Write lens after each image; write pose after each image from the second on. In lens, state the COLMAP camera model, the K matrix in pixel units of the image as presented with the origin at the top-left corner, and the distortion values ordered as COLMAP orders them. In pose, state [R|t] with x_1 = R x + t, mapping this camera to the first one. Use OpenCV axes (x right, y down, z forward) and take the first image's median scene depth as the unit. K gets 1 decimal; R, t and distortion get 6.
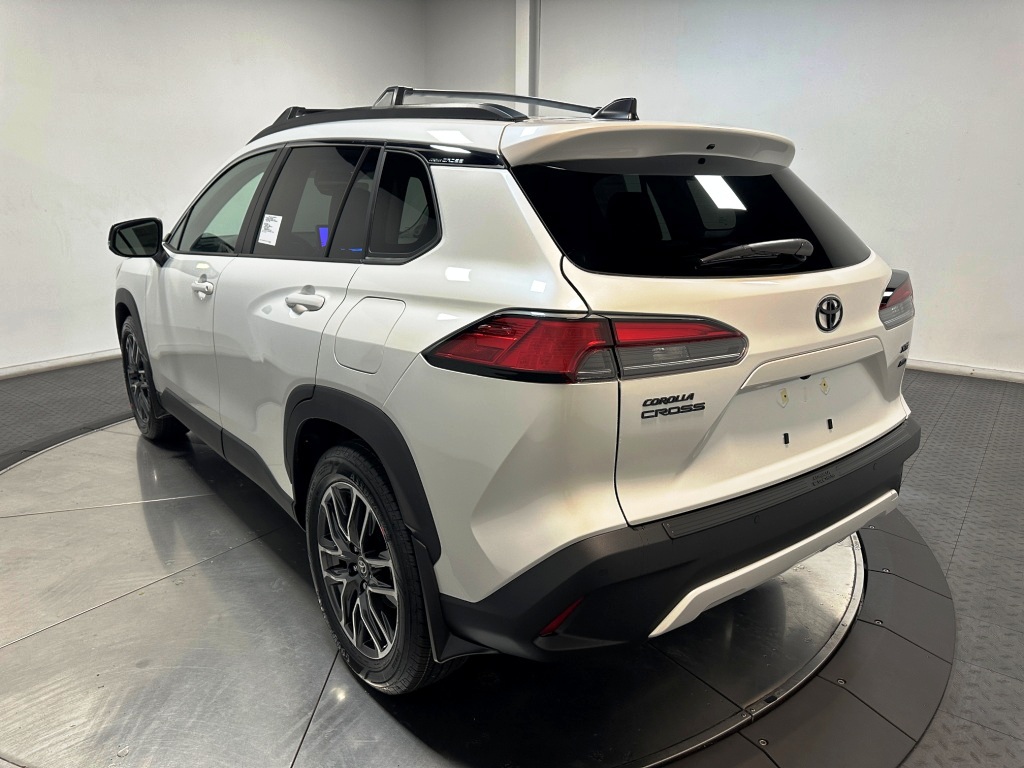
lens RADIAL K [[717.1, 0, 512.1], [0, 717.1, 383.7], [0, 0, 1]] dist [0.007101, 0.000095]
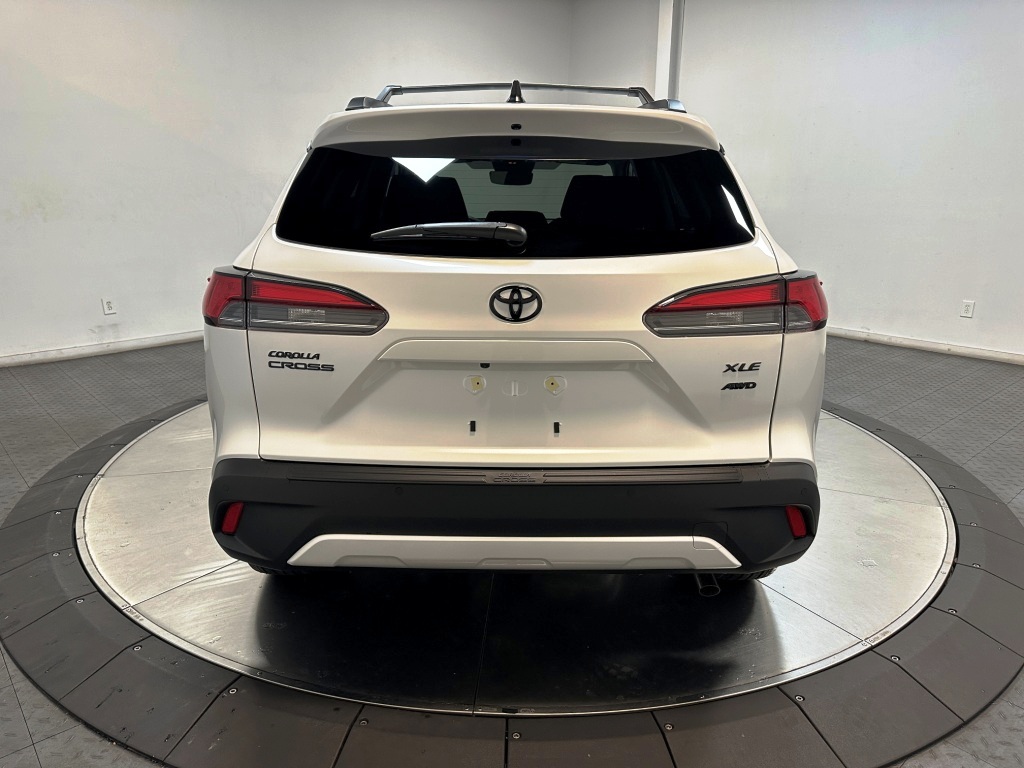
lens RADIAL K [[717.1, 0, 511.7], [0, 717.1, 388.5], [0, 0, 1]] dist [0.007101, 0.000095]
pose [[0.830945, 0.170531, -0.529575, 1.091970], [-0.164043, 0.984647, 0.059674, -0.048655], [0.531621, 0.037288, 0.846161, 0.227171]]
